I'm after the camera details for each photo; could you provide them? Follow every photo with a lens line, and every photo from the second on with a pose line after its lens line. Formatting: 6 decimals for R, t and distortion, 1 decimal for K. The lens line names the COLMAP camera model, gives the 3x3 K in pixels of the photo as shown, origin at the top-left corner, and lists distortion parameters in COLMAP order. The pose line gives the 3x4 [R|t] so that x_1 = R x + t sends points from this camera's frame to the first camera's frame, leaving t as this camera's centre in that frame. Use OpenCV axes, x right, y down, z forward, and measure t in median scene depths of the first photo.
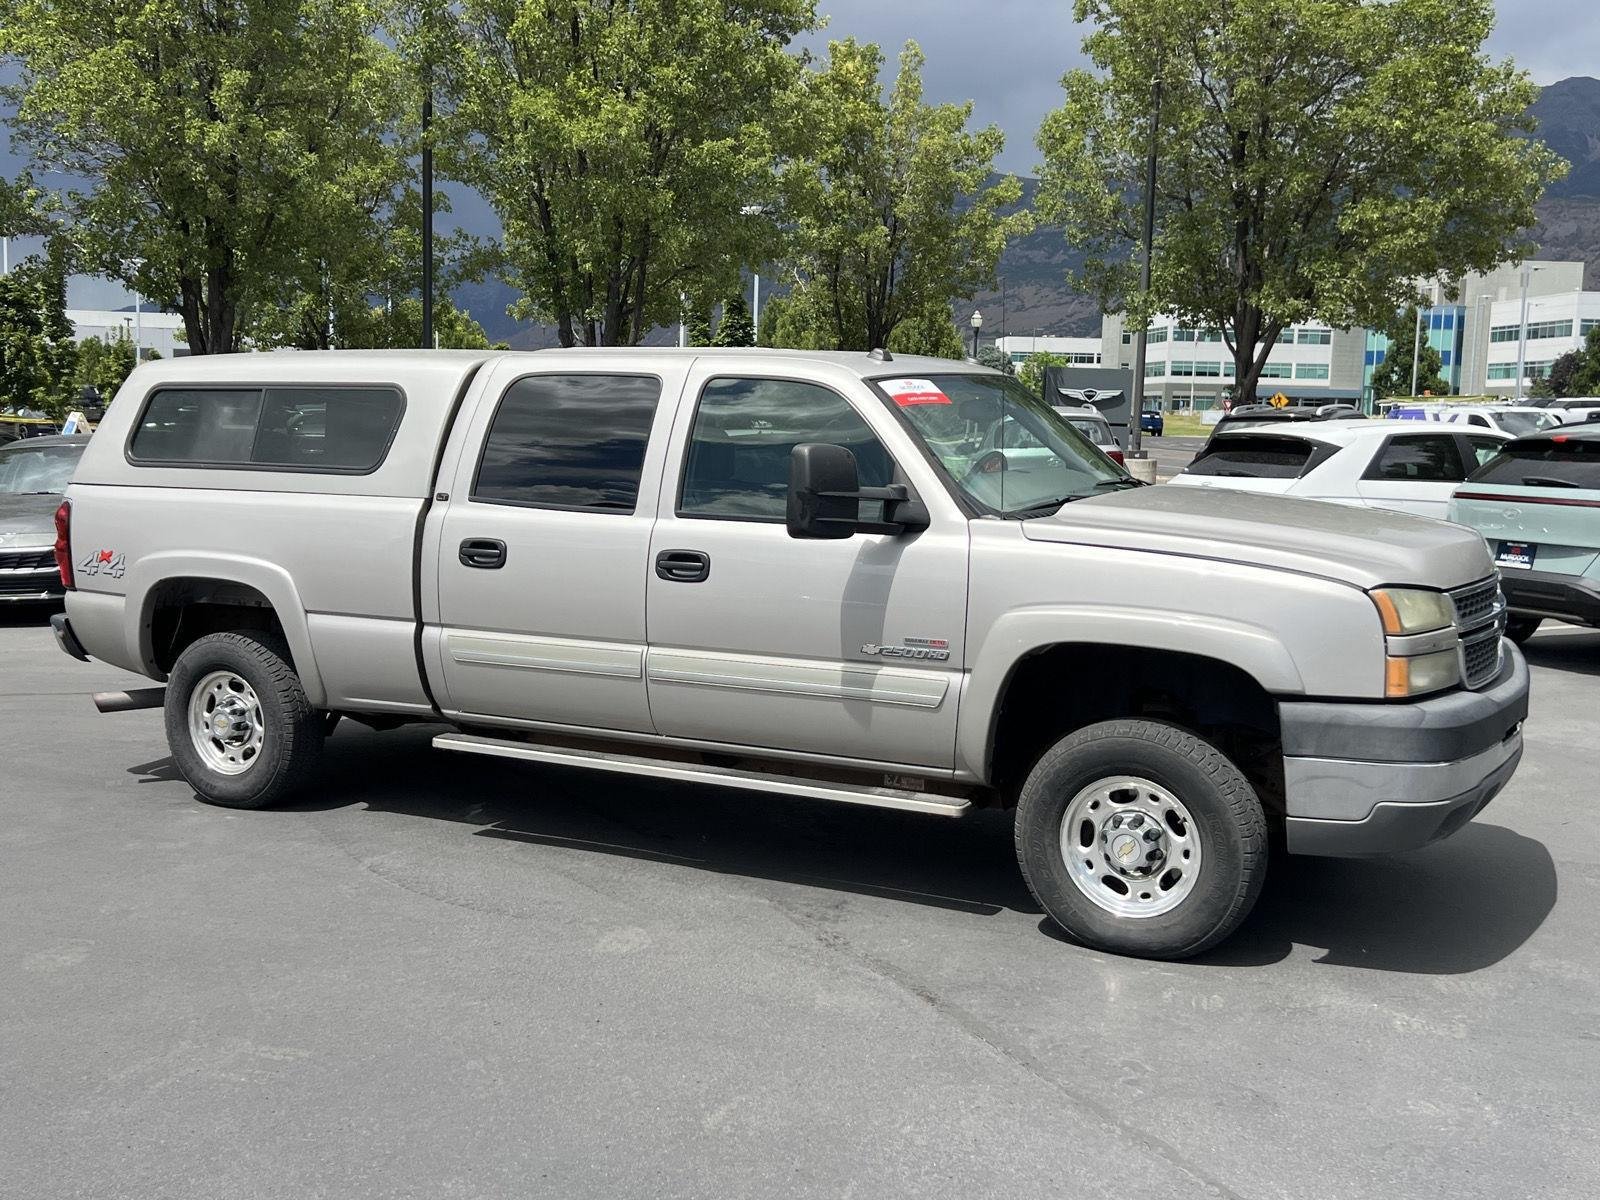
lens RADIAL K [[1671.8, 0, 800.0], [0, 1671.8, 600.0], [0, 0, 1]] dist [0.110239, -0.247589]
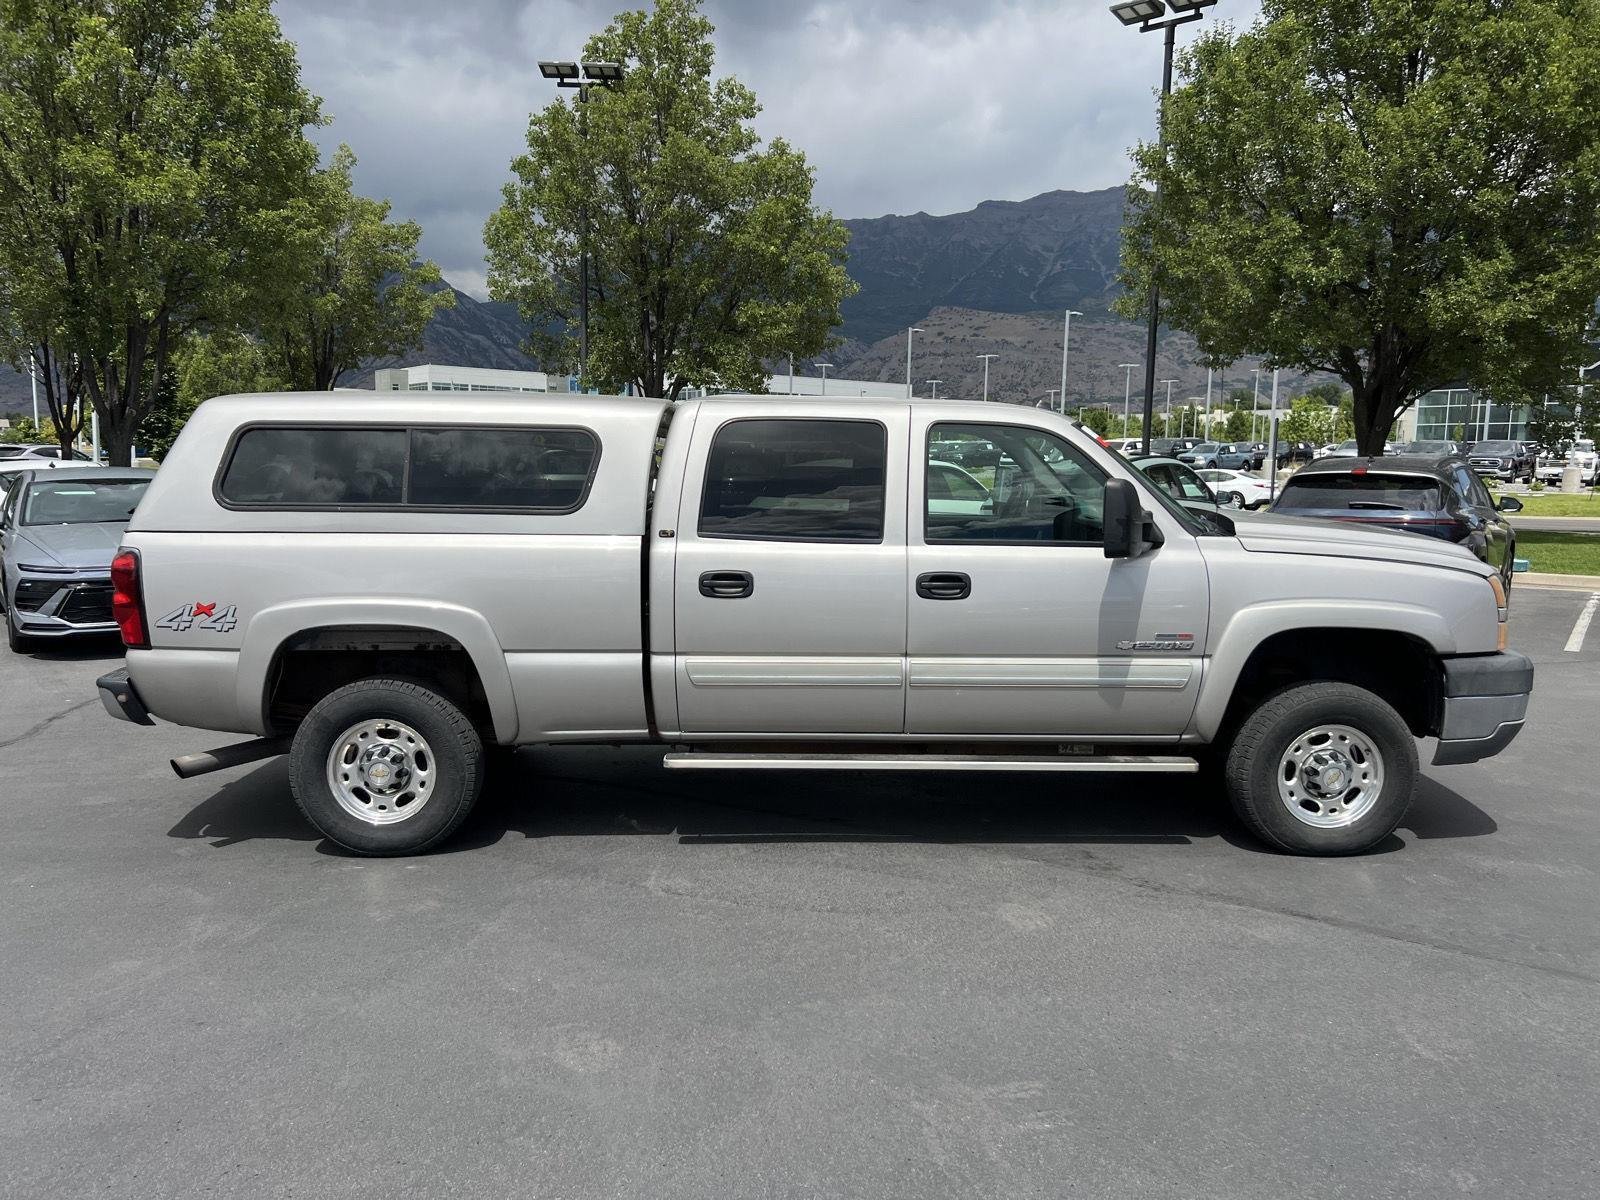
lens RADIAL K [[1217.4, 0, 802.0], [0, 1217.4, 588.5], [0, 0, 1]] dist [0.075582, -0.109677]
pose [[0.864127, -0.056750, 0.500063, -0.539179], [0.054485, 0.998331, 0.019145, -0.037557], [-0.500315, 0.010703, 0.865777, 0.294788]]
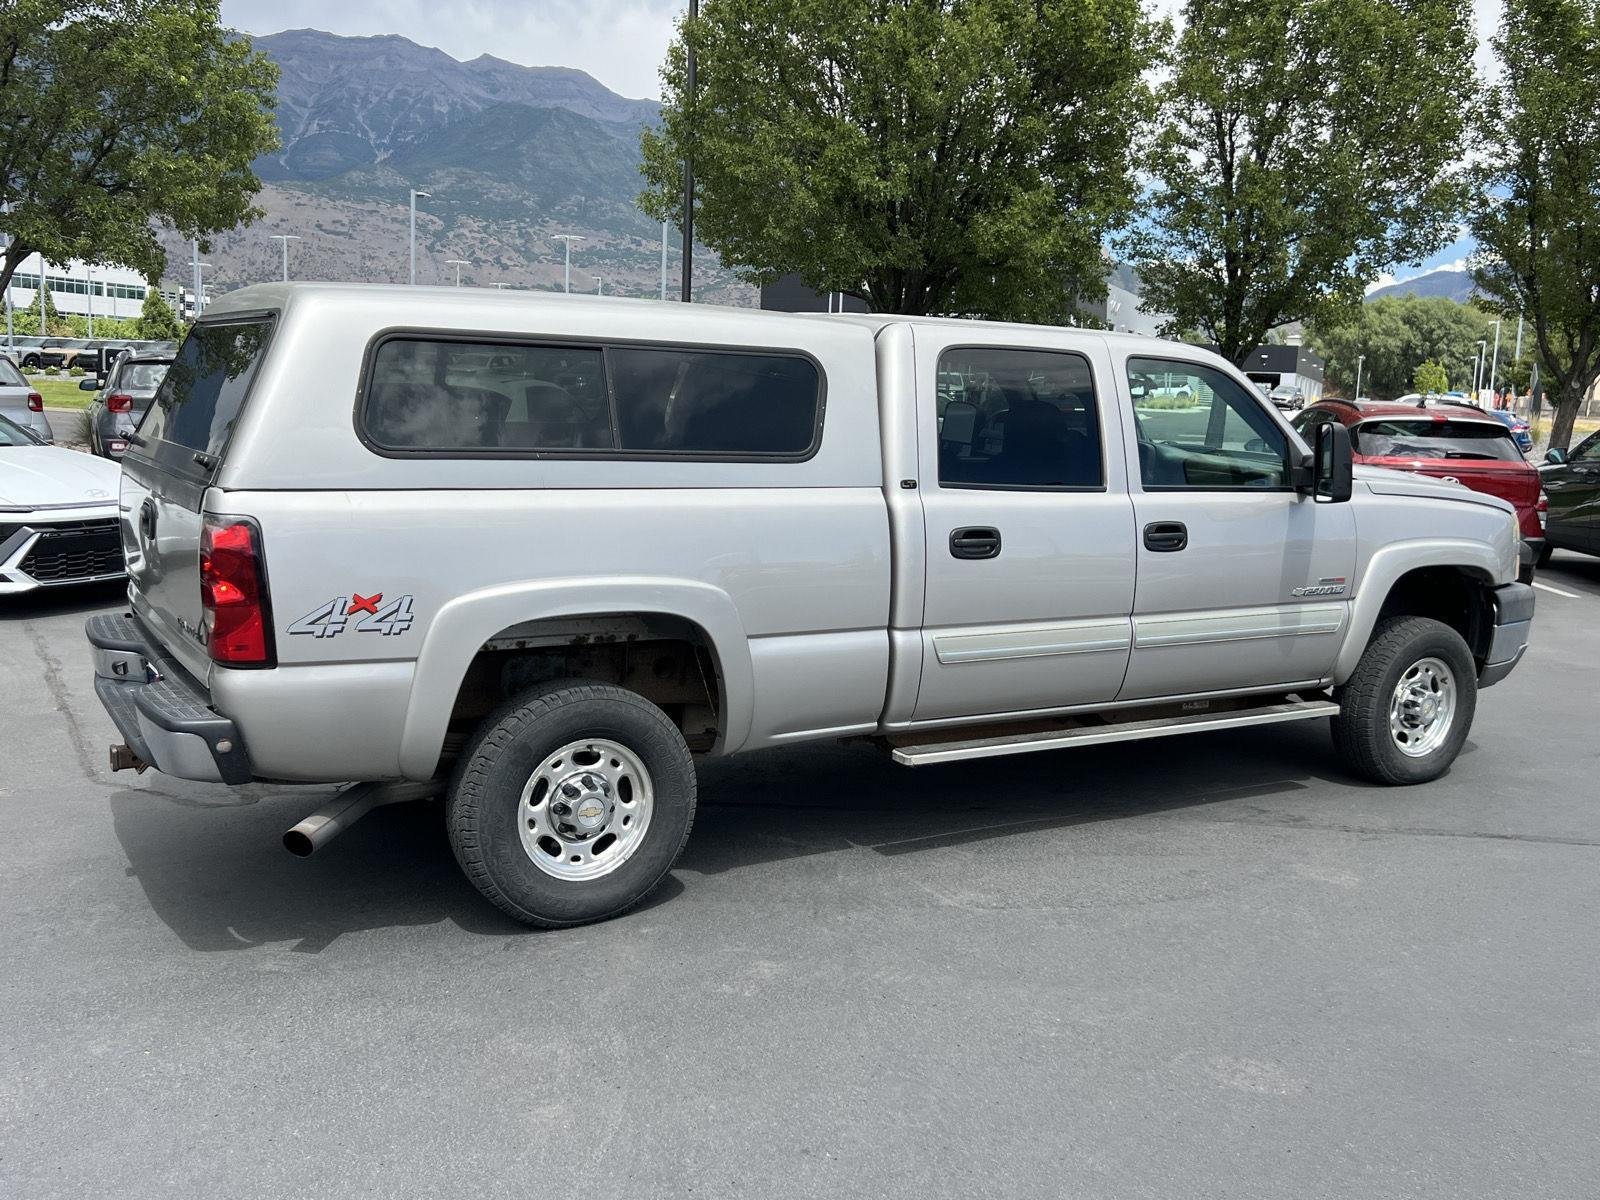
lens RADIAL K [[1482.3, 0, 789.3], [0, 1482.3, 592.3], [0, 0, 1]] dist [0.085401, -0.117749]
pose [[0.501867, -0.111660, 0.857707, -0.937816], [0.066574, 0.993677, 0.090407, -0.081017], [-0.862379, 0.011728, 0.506127, 0.676323]]
